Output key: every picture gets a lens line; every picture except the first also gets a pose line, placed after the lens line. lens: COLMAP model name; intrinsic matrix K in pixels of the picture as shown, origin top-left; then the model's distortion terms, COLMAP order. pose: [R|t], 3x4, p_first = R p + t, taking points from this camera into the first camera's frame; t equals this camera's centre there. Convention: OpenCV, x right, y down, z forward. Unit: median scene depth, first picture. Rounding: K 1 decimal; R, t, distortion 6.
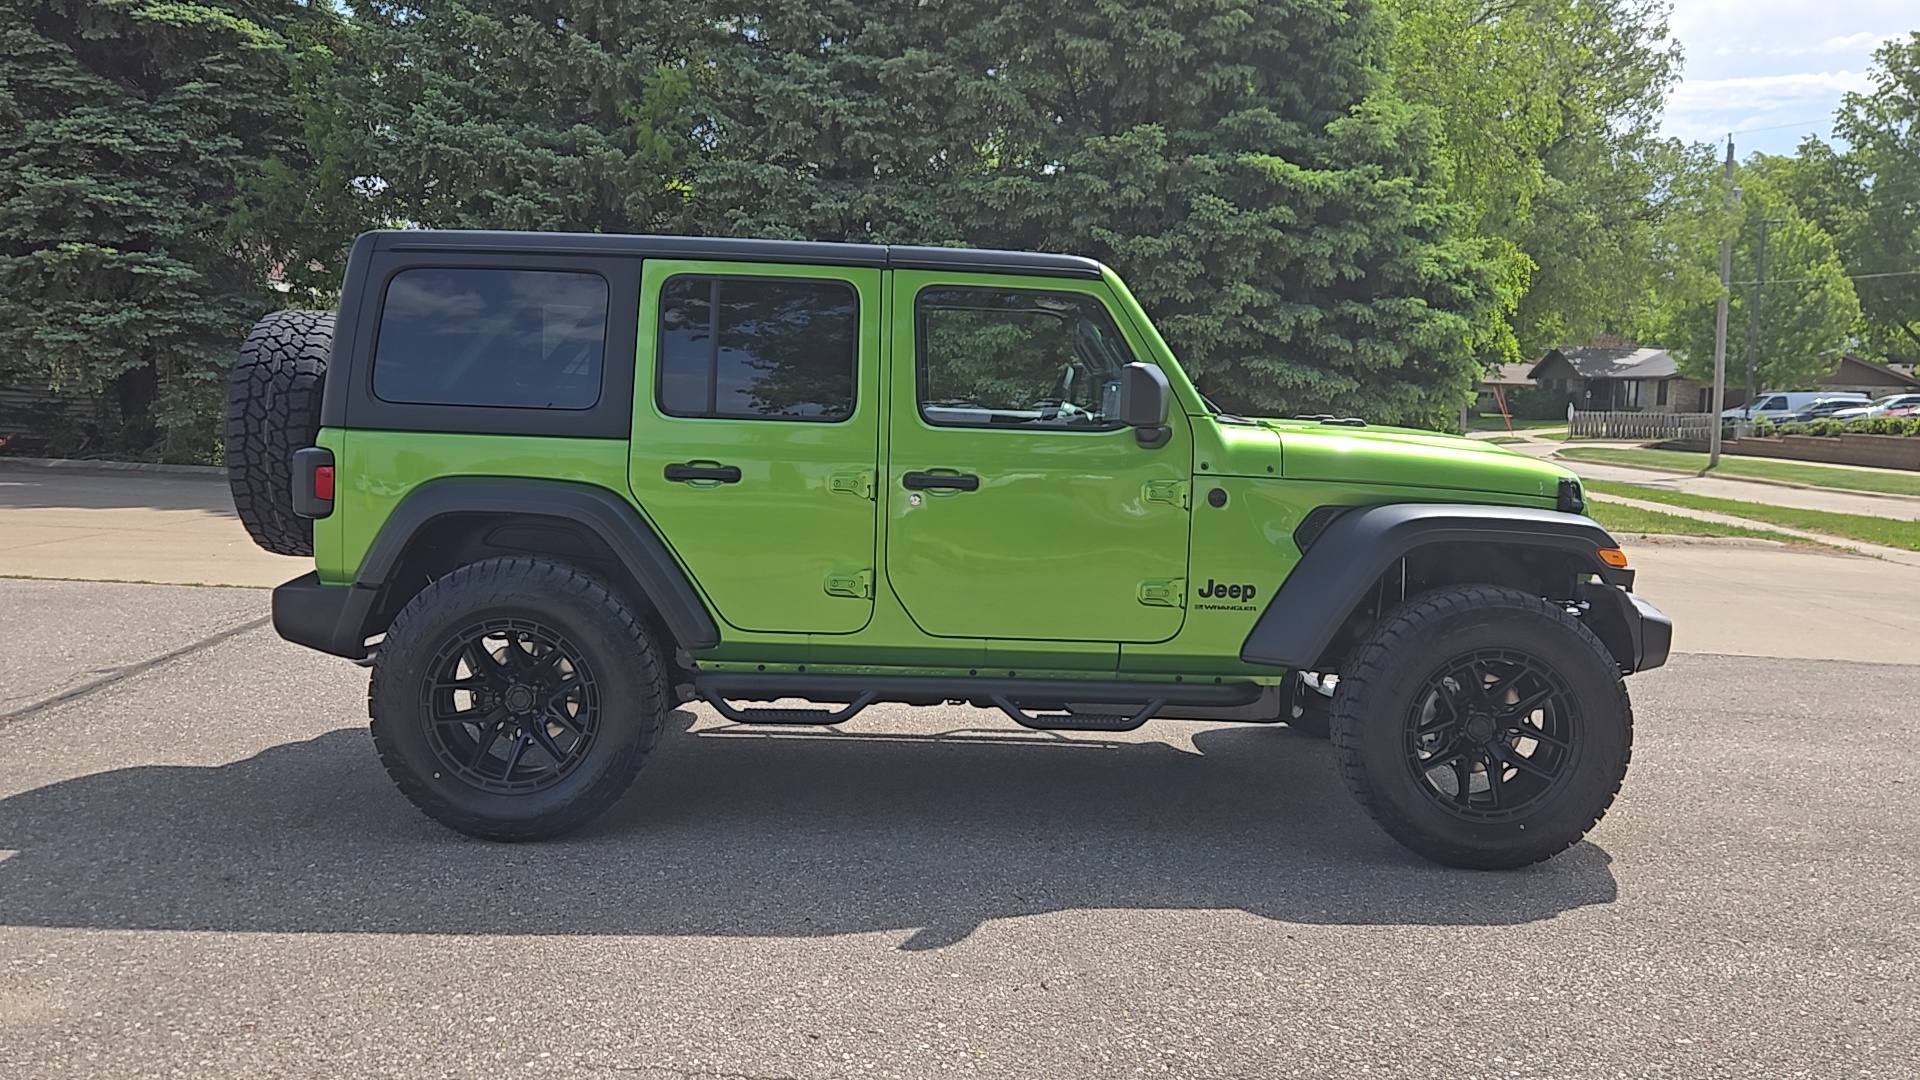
lens RADIAL K [[1621.5, 0, 958.7], [0, 1621.5, 530.4], [0, 0, 1]] dist [0.003342, 0.002937]
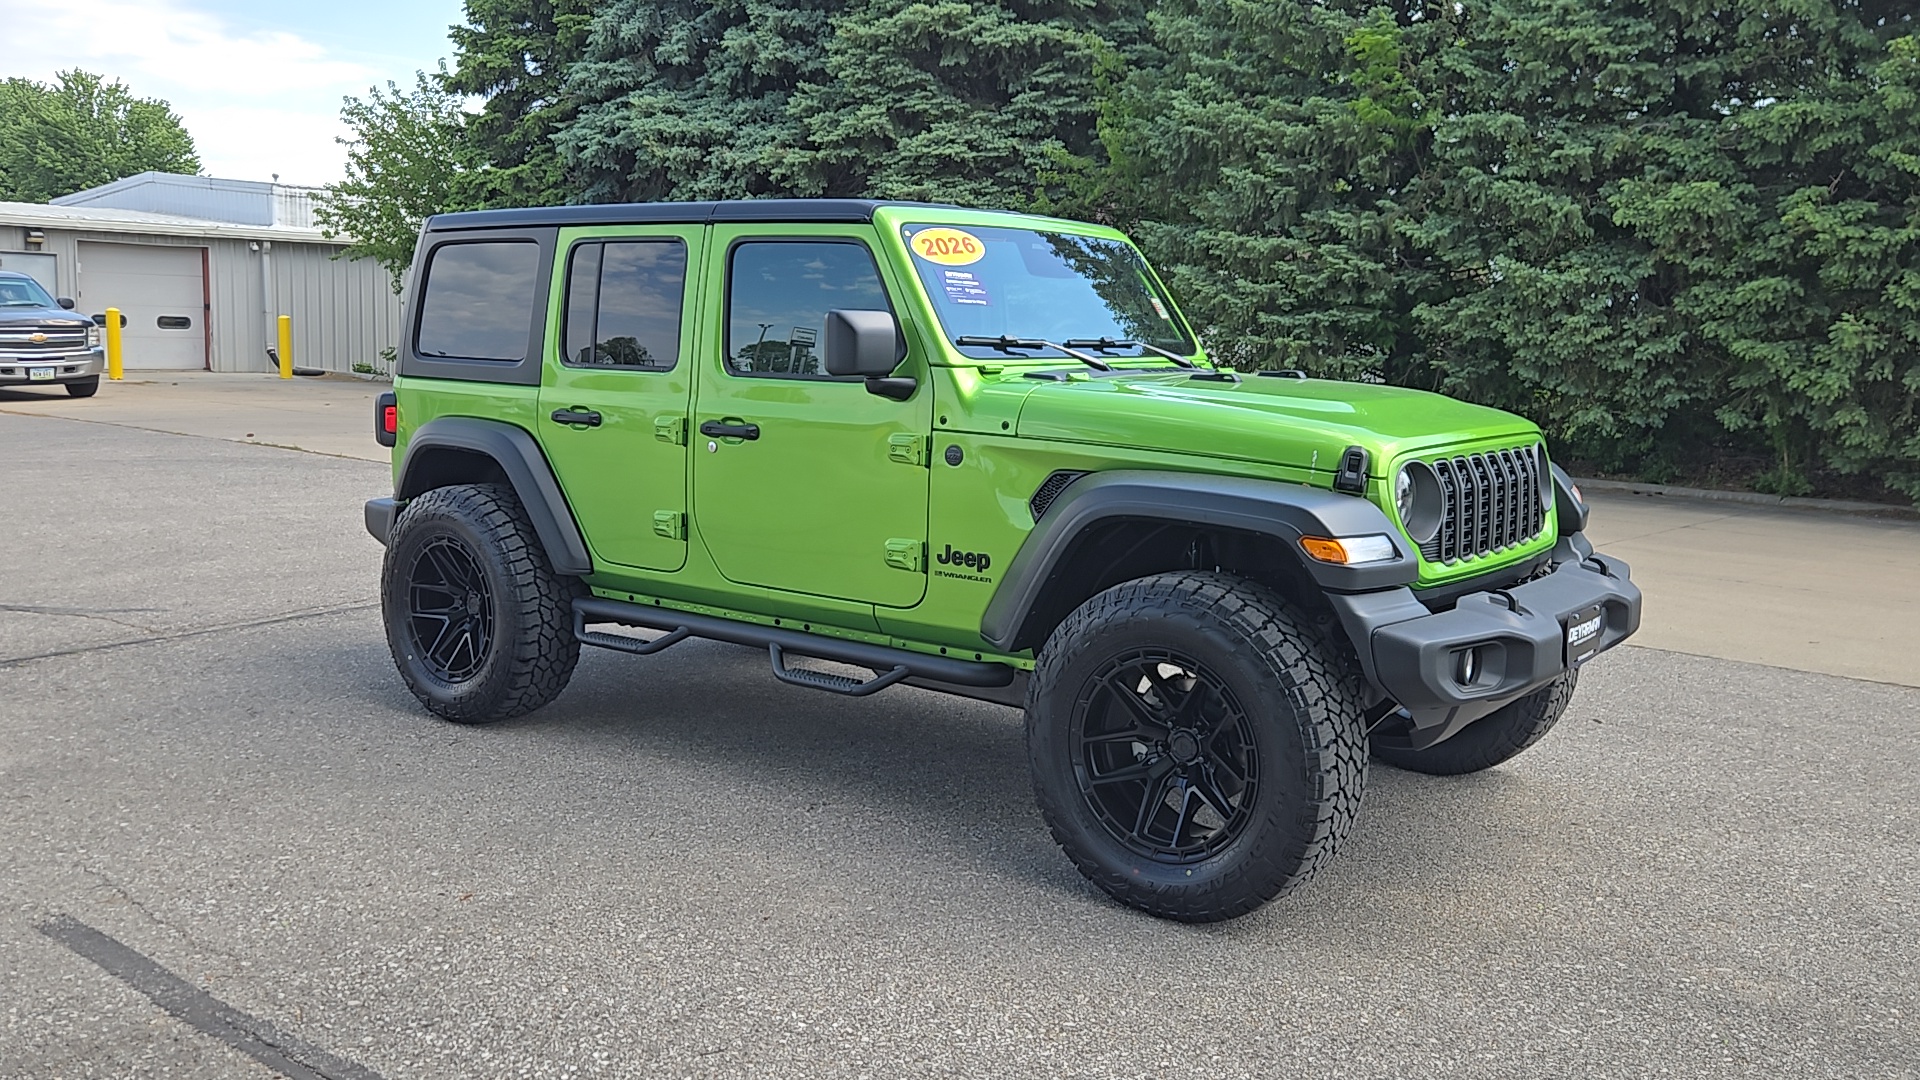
lens RADIAL K [[1604.1, 0, 956.3], [0, 1604.1, 538.8], [0, 0, 1]] dist [0.015807, -0.005082]
pose [[0.775608, 0.065815, -0.627774, 0.724410], [-0.054235, 0.997820, 0.037604, -0.007342], [0.628880, 0.004881, 0.777487, 0.297316]]
